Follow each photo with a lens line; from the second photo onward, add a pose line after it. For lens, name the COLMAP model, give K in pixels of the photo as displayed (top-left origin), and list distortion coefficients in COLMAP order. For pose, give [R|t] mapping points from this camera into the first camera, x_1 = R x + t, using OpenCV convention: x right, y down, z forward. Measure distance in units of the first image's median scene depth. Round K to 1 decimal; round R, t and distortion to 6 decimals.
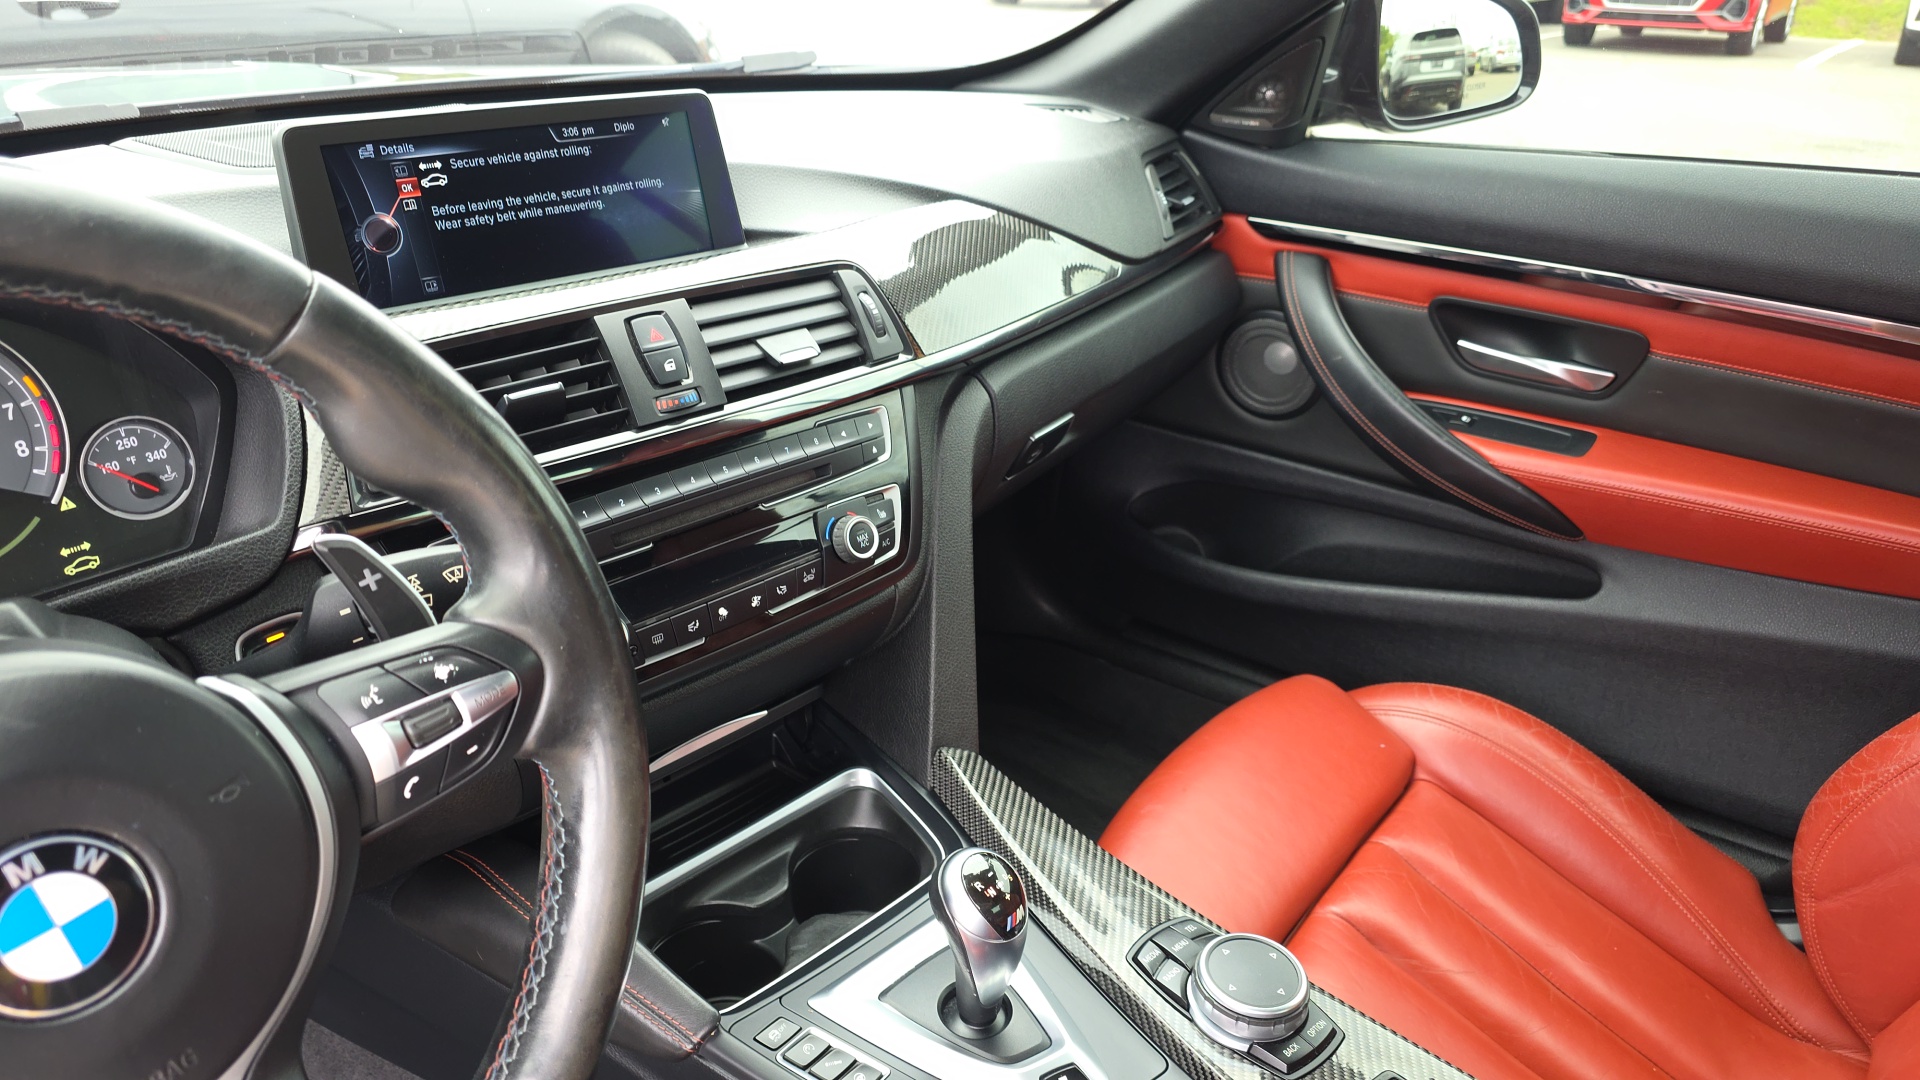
lens RADIAL K [[1314.9, 0, 959.3], [0, 1314.9, 551.7], [0, 0, 1]] dist [0.063770, -0.075958]
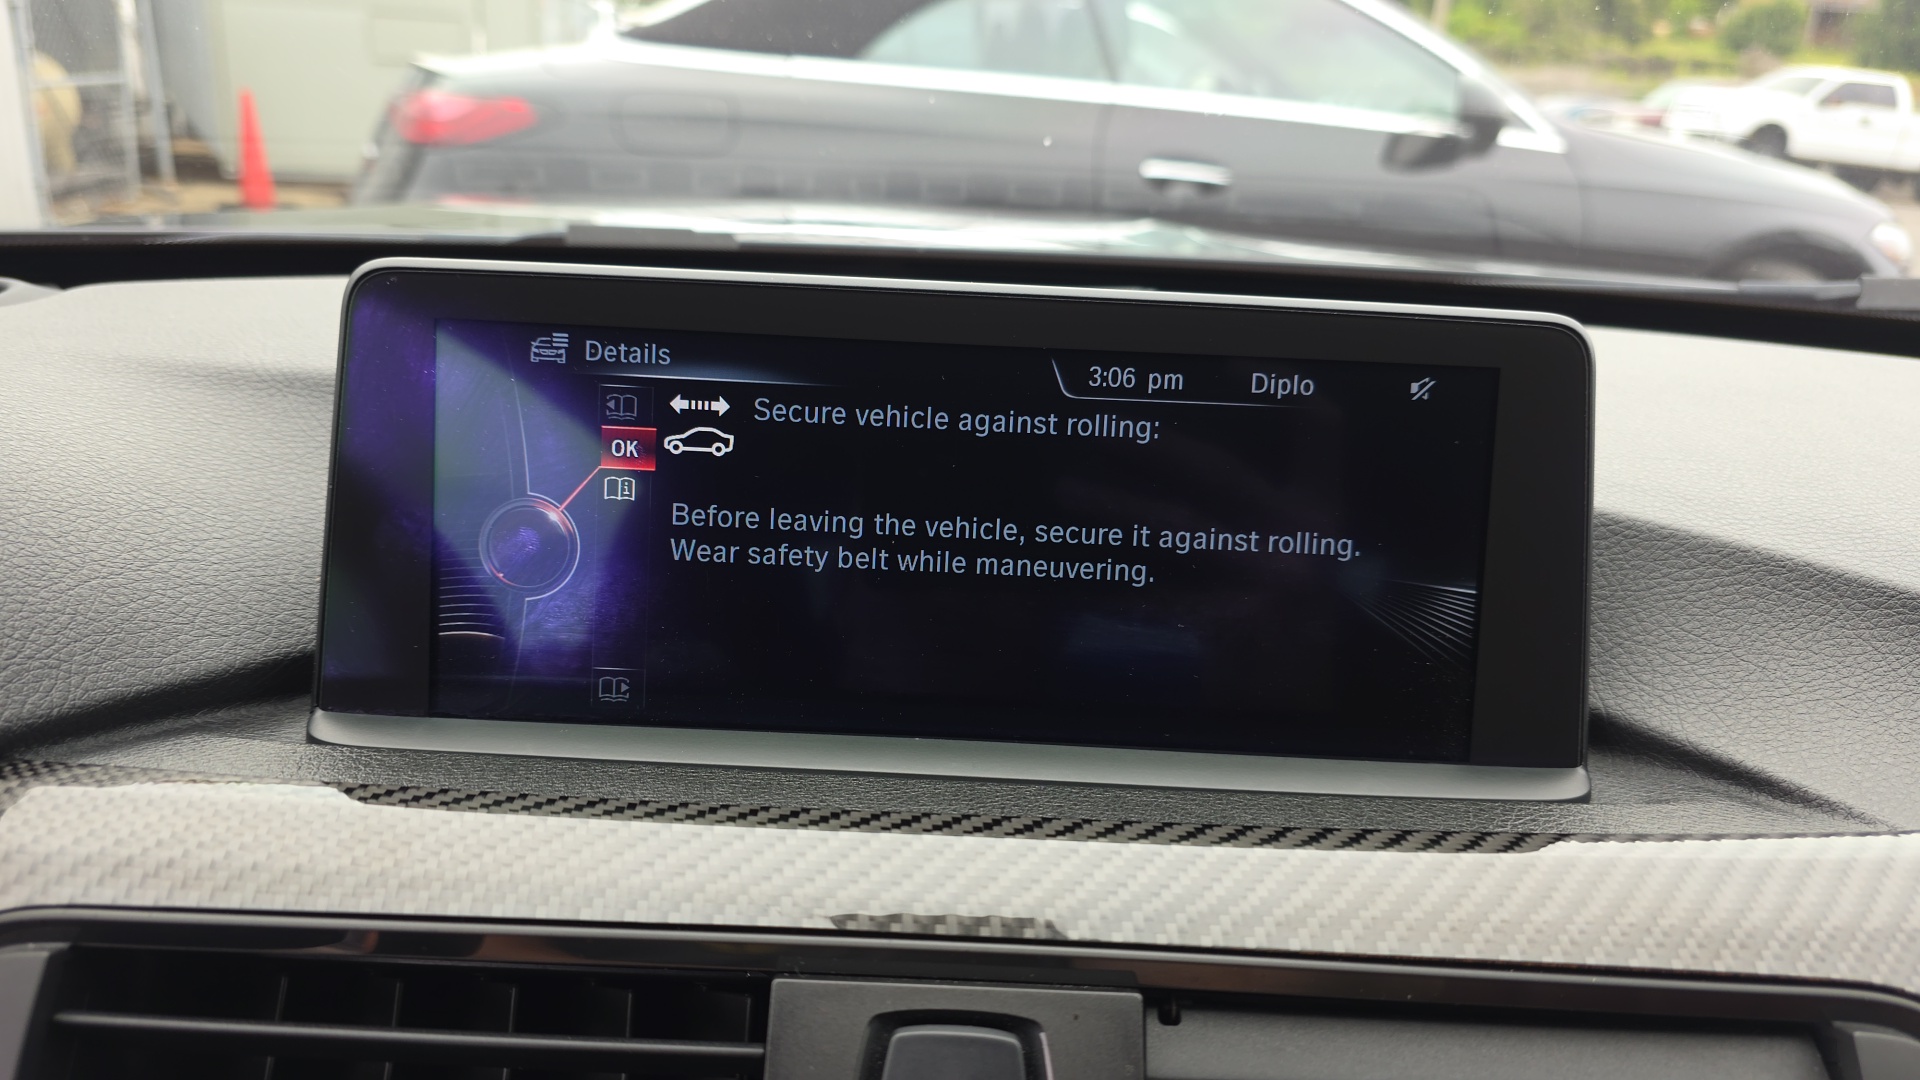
lens RADIAL K [[1336.3, 0, 954.4], [0, 1336.3, 549.3], [0, 0, 1]] dist [0.045907, -0.057628]
pose [[0.700576, 0.239723, -0.672106, -0.067749], [-0.342035, 0.939442, -0.021449, -0.264999], [0.626263, 0.244911, 0.740144, 0.756833]]
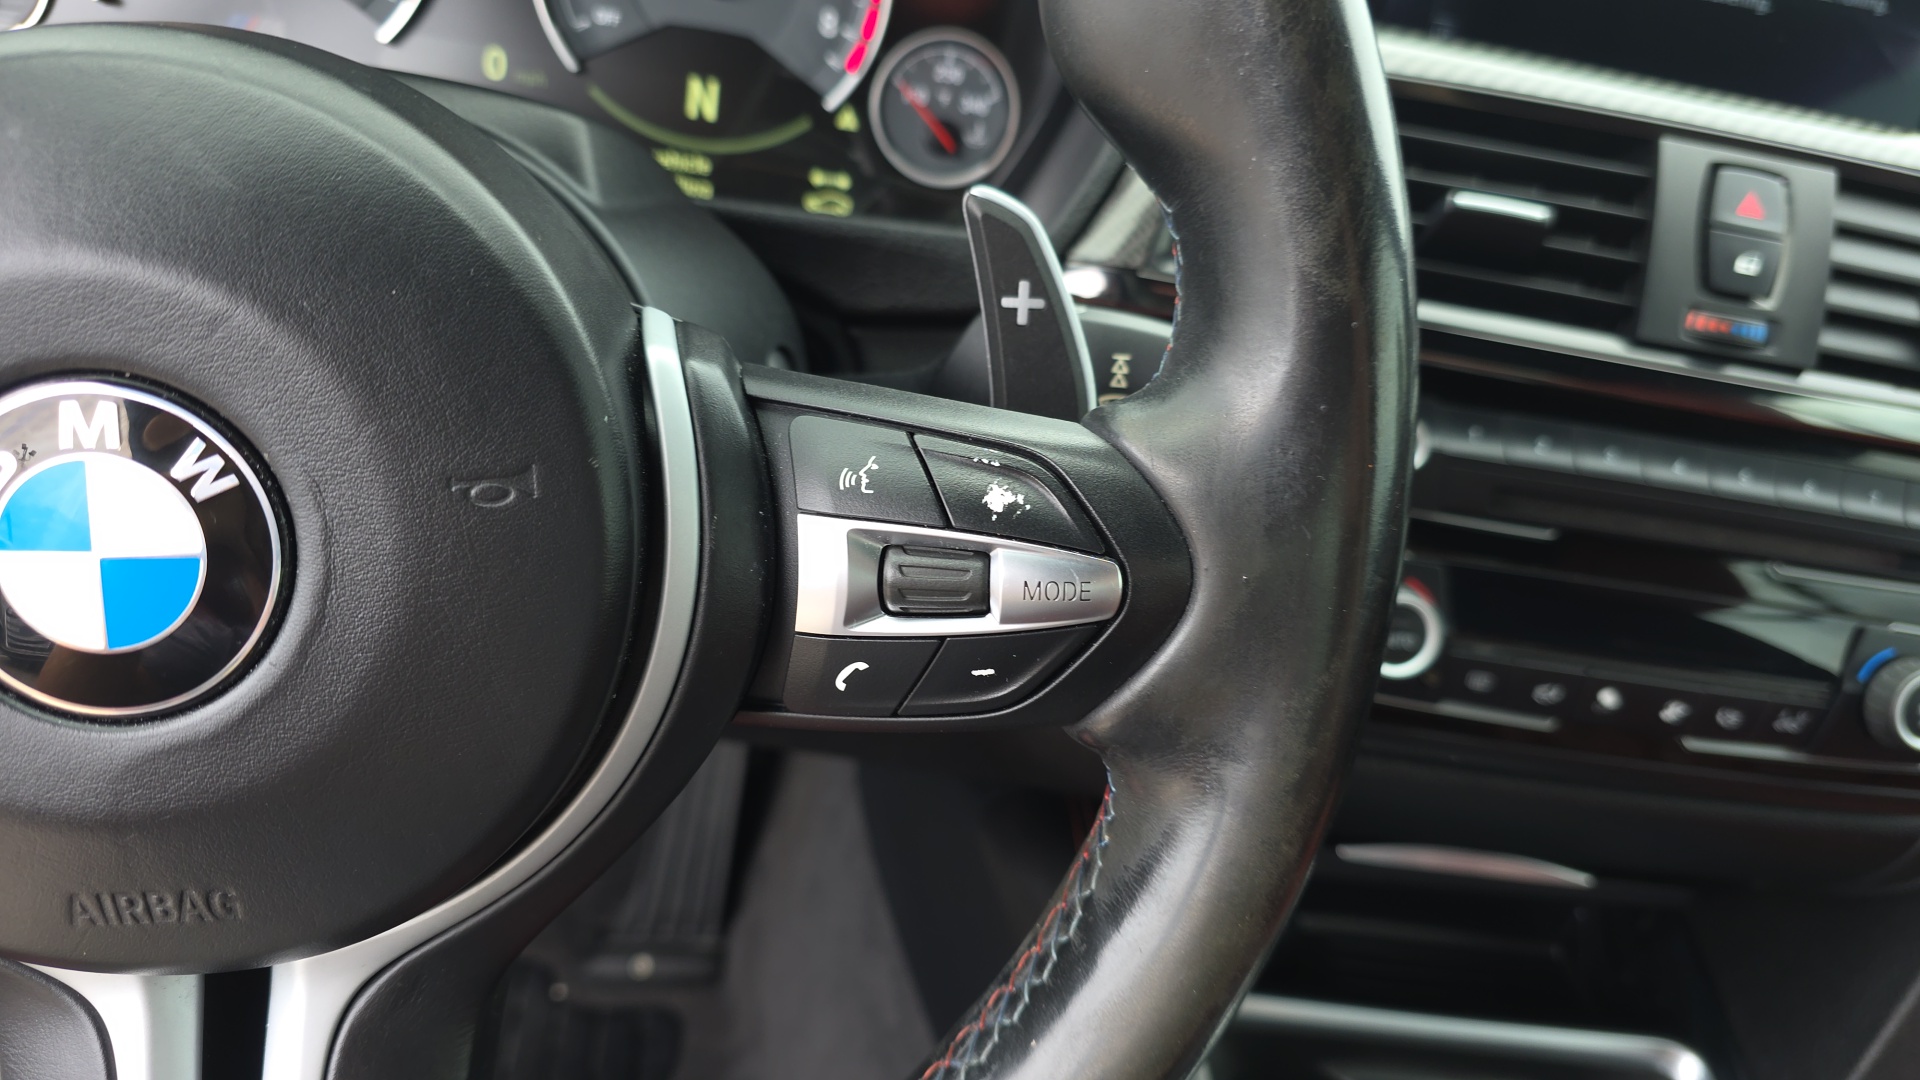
lens RADIAL K [[1356.0, 0, 989.2], [0, 1356.0, 537.2], [0, 0, 1]] dist [0.020518, -0.000700]
pose [[0.698796, 0.444939, -0.560101, -0.070249], [-0.449206, 0.882317, 0.140463, 0.022478], [0.556684, 0.153446, 0.816429, 0.372282]]
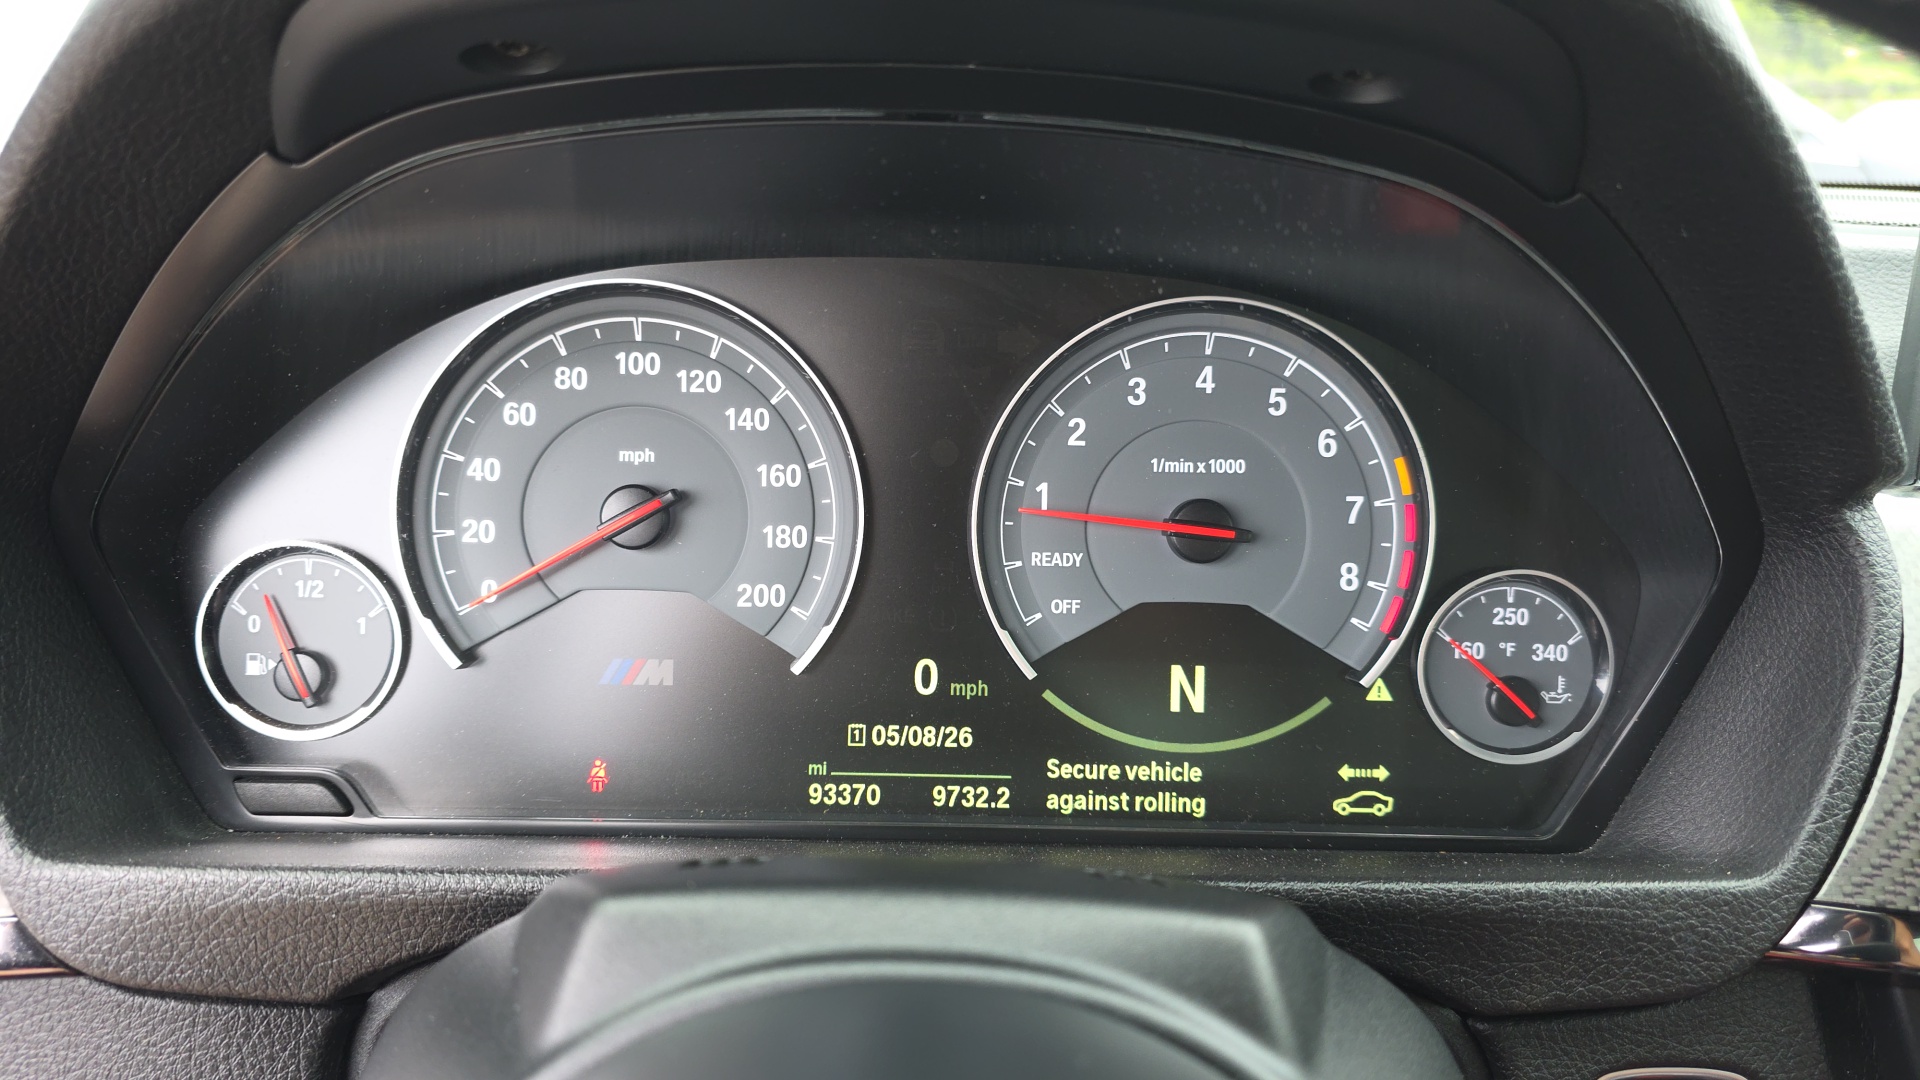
lens RADIAL K [[1336.3, 0, 954.4], [0, 1336.3, 549.3], [0, 0, 1]] dist [0.045907, -0.057628]
pose [[0.629643, 0.228480, -0.742527, -0.307546], [-0.351141, 0.936273, -0.009662, -0.019138], [0.693001, 0.266815, 0.669746, 0.395109]]
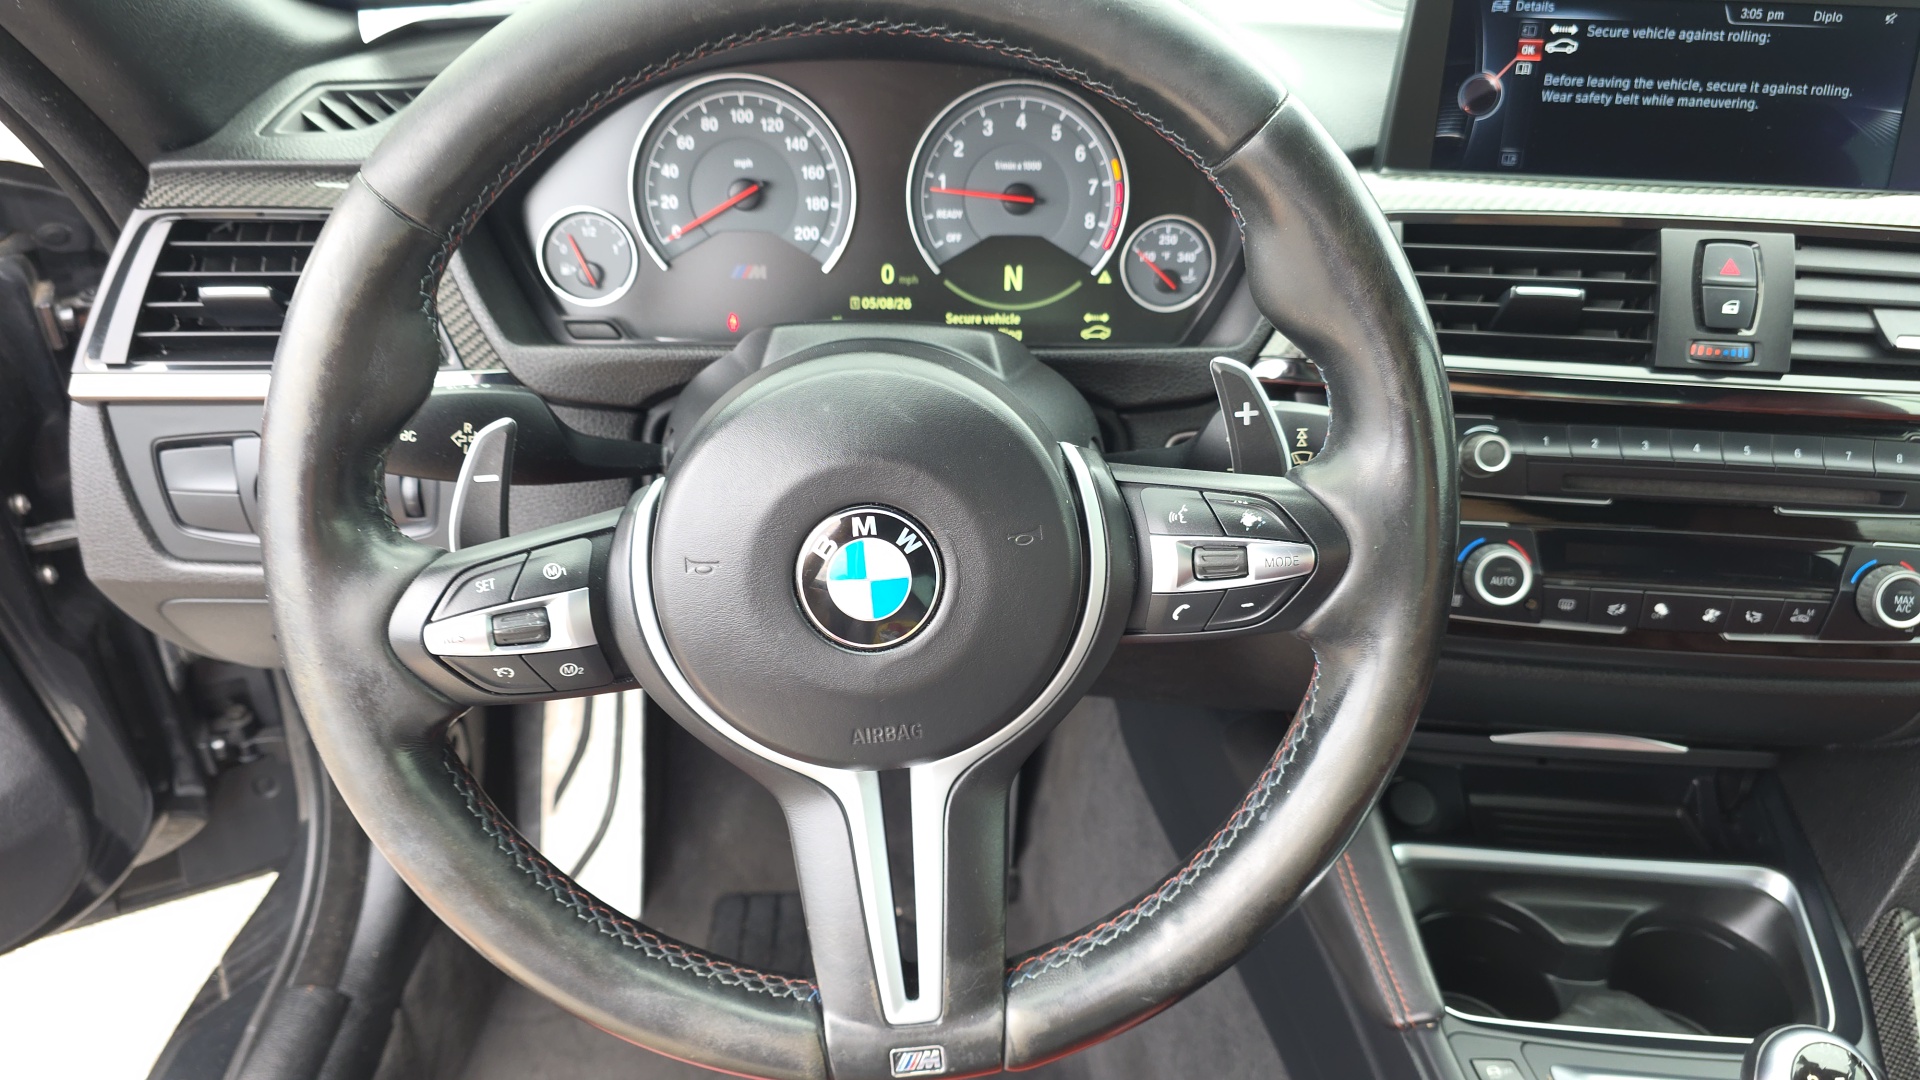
lens RADIAL K [[1336.3, 0, 954.4], [0, 1336.3, 549.3], [0, 0, 1]] dist [0.045907, -0.057628]
pose [[0.636244, 0.387264, -0.667248, 0.089197], [-0.340985, 0.916981, 0.207065, -0.012778], [0.692042, 0.095777, 0.715475, 0.084230]]
